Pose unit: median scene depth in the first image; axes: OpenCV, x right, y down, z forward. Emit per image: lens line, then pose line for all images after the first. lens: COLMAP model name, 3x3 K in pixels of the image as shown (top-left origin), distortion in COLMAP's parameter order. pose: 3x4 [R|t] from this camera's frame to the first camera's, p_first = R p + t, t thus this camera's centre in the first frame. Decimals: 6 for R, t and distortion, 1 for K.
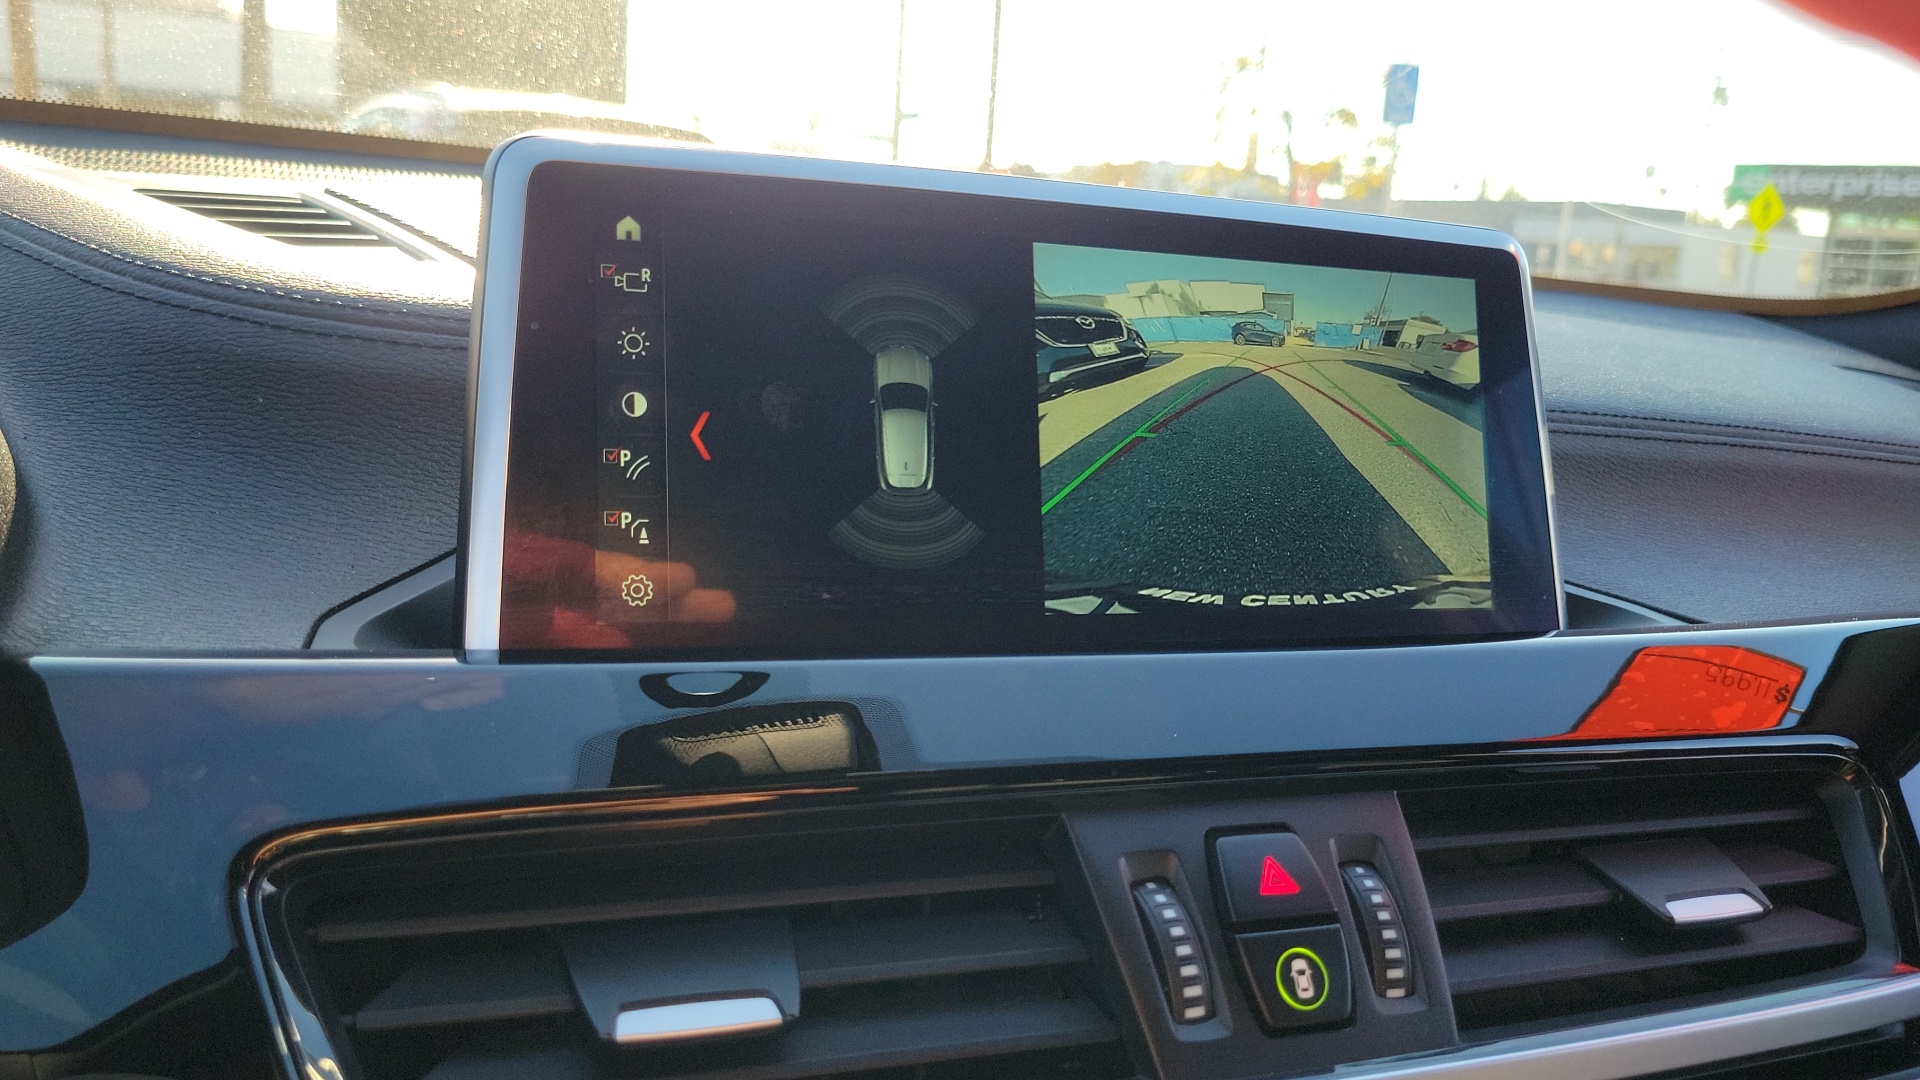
lens RADIAL K [[1661.4, 0, 960.0], [0, 1661.4, 540.0], [0, 0, 1]] dist [0.017276, -0.003156]
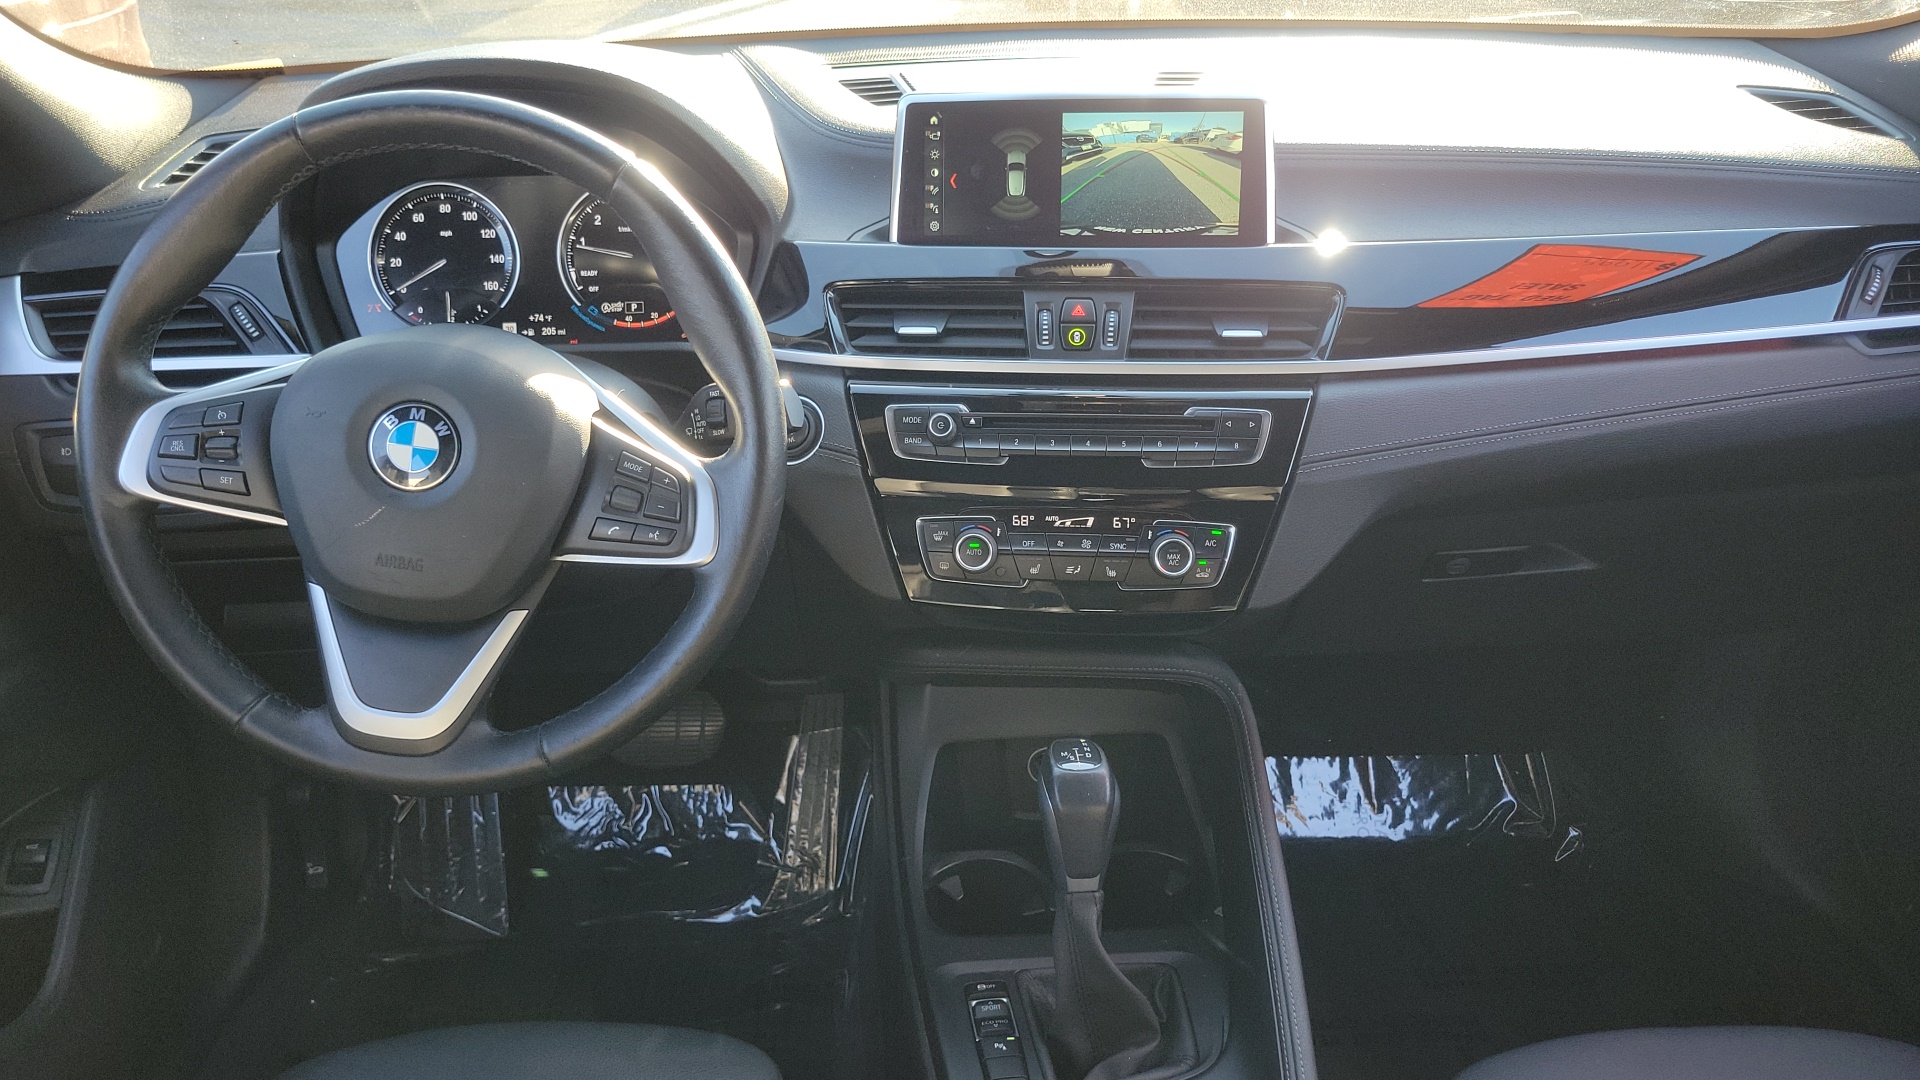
lens RADIAL K [[1429.2, 0, 929.2], [0, 1429.2, 549.1], [0, 0, 1]] dist [0.035895, -0.011689]
pose [[0.870864, 0.126816, -0.474884, 1.216282], [0.008517, 0.962105, 0.272545, -0.127009], [0.491451, -0.241394, 0.836783, -1.591885]]
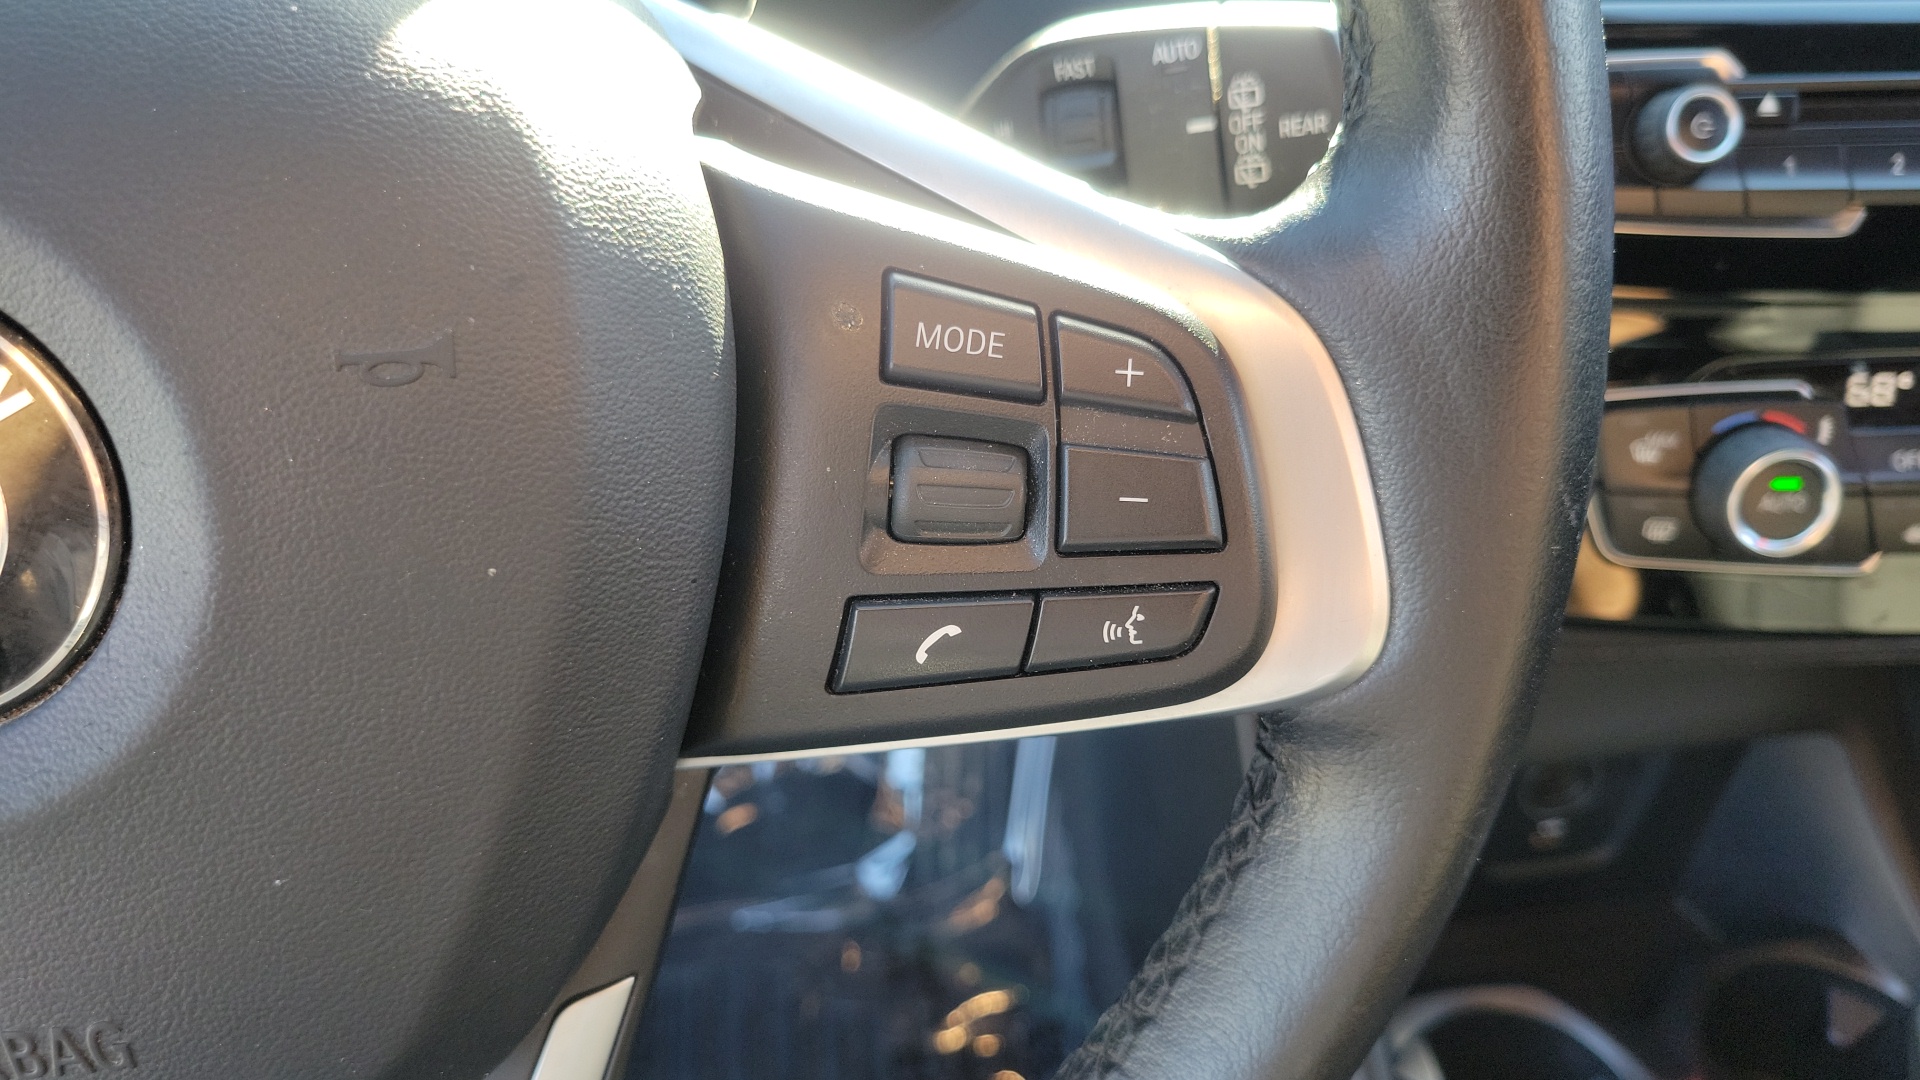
lens RADIAL K [[1478.4, 0, 960.0], [0, 1478.4, 540.0], [0, 0, 1]] dist [-0.005241, -0.001134]
pose [[0.910169, 0.176652, -0.374683, -0.012629], [0.041290, 0.861318, 0.506386, 0.106233], [0.412175, -0.476368, 0.776650, -0.374272]]
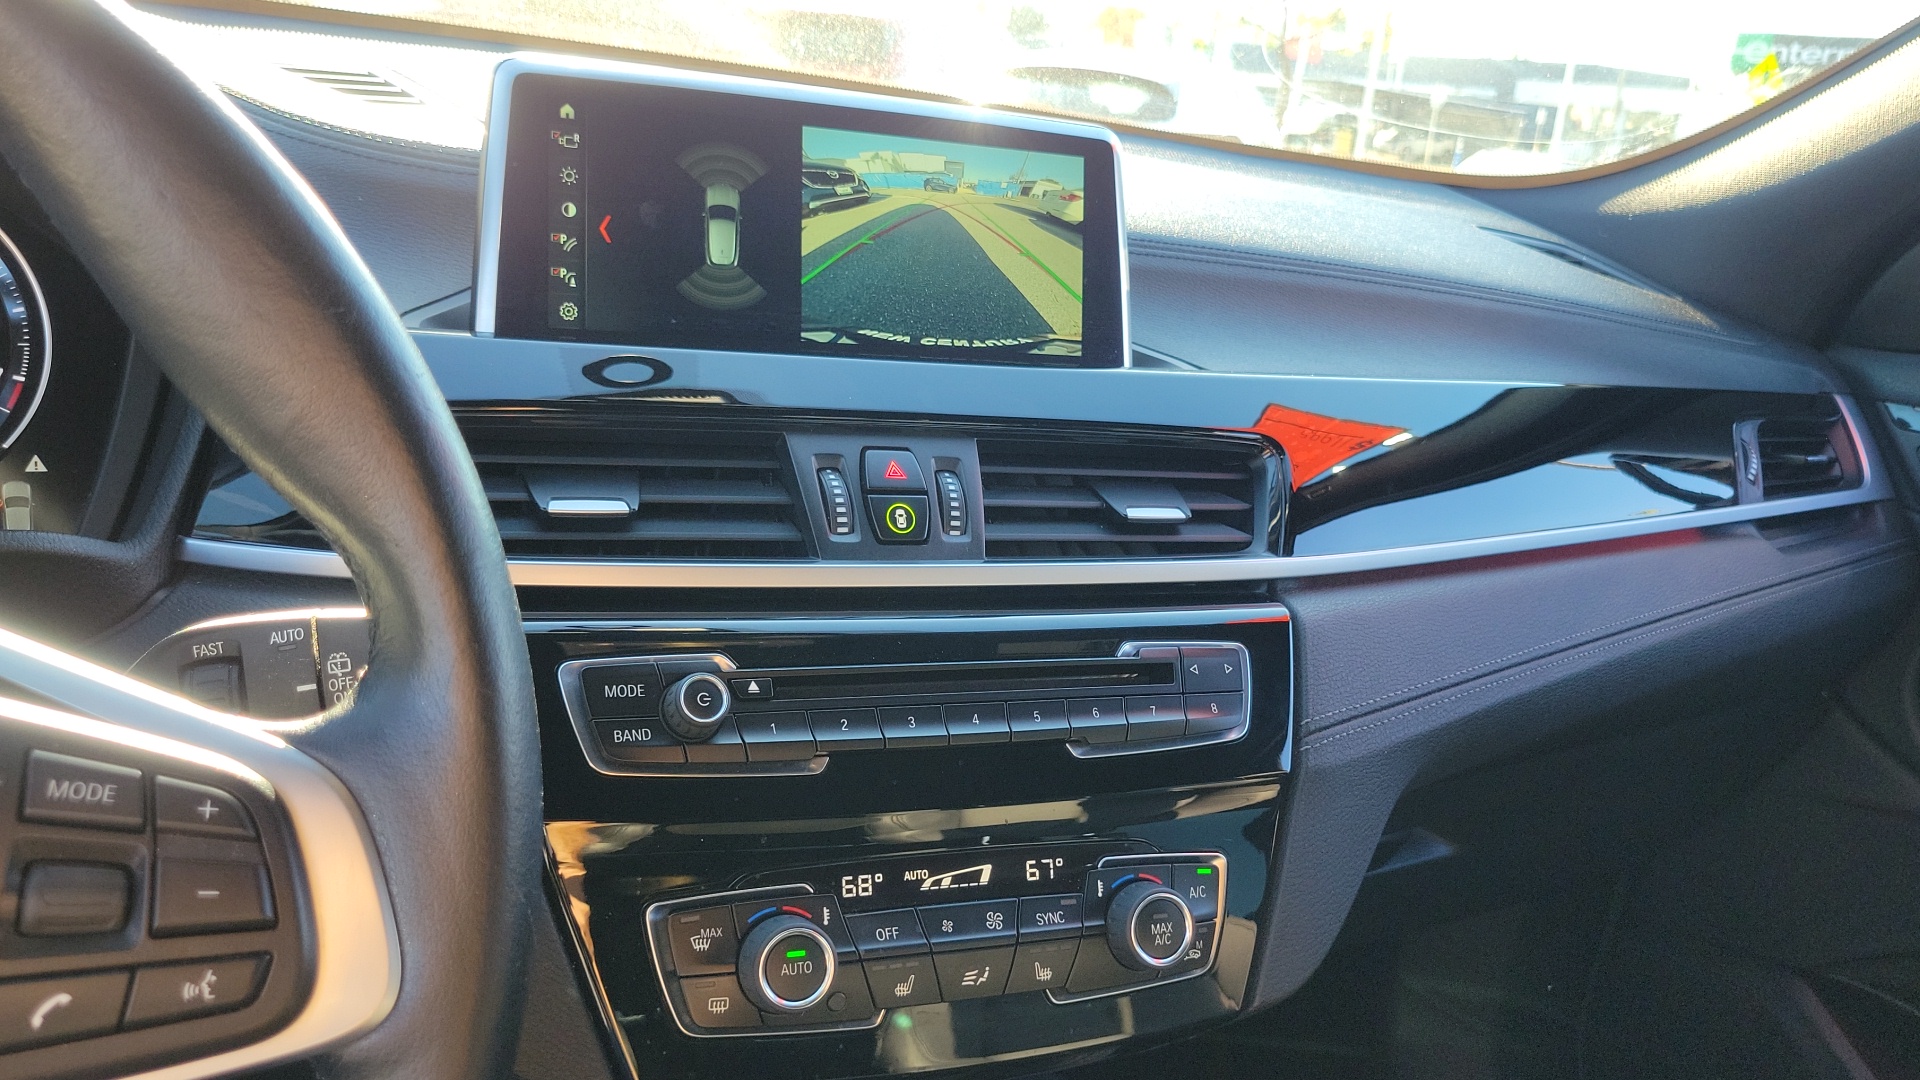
lens RADIAL K [[1612.1, 0, 940.1], [0, 1612.1, 551.3], [0, 0, 1]] dist [0.022597, 0.004009]
pose [[0.999210, 0.039580, 0.003629, 0.199568], [-0.039742, 0.993681, 0.104968, 0.080696], [0.000549, -0.105029, 0.994469, -0.731673]]
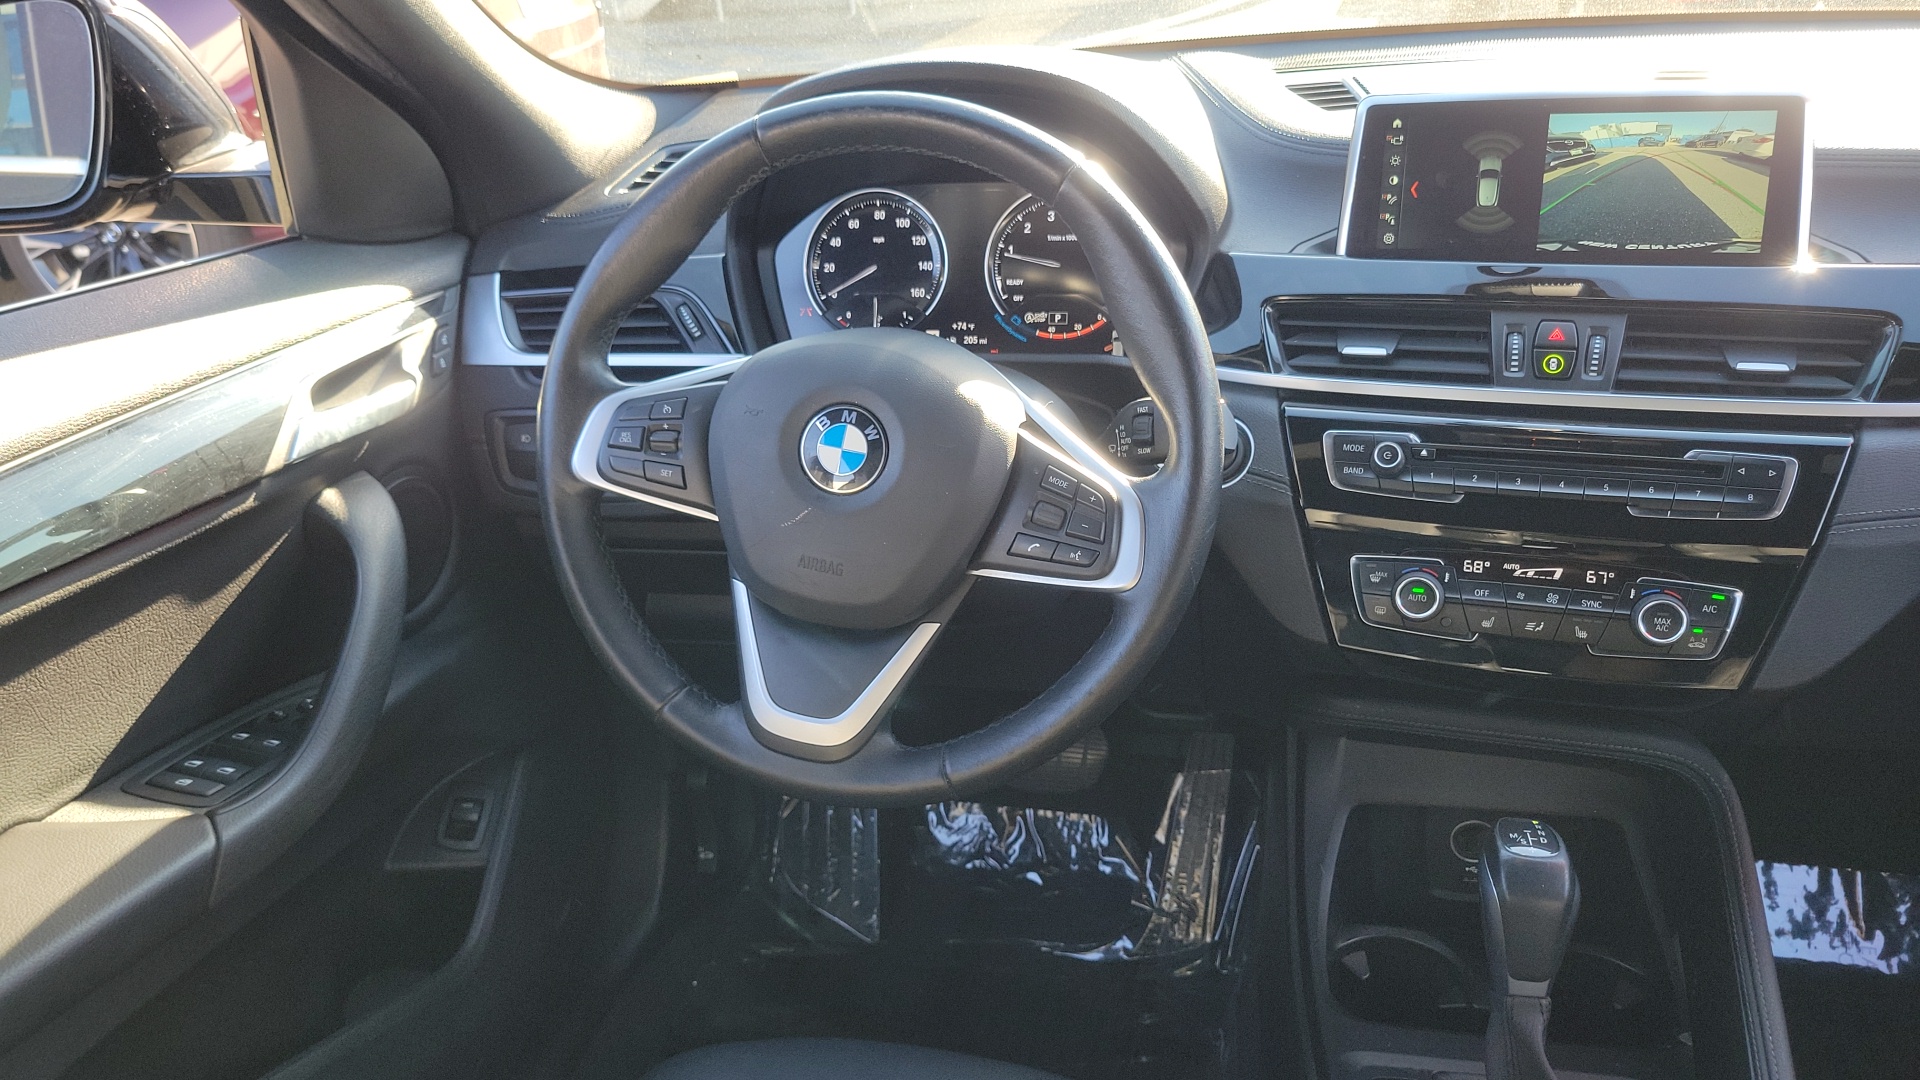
lens RADIAL K [[1436.1, 0, 950.4], [0, 1436.1, 536.5], [0, 0, 1]] dist [0.032262, -0.004908]
pose [[0.723156, 0.168224, -0.669885, 1.068199], [0.003672, 0.968935, 0.247286, -0.096129], [0.690675, -0.181287, 0.700073, -1.537460]]
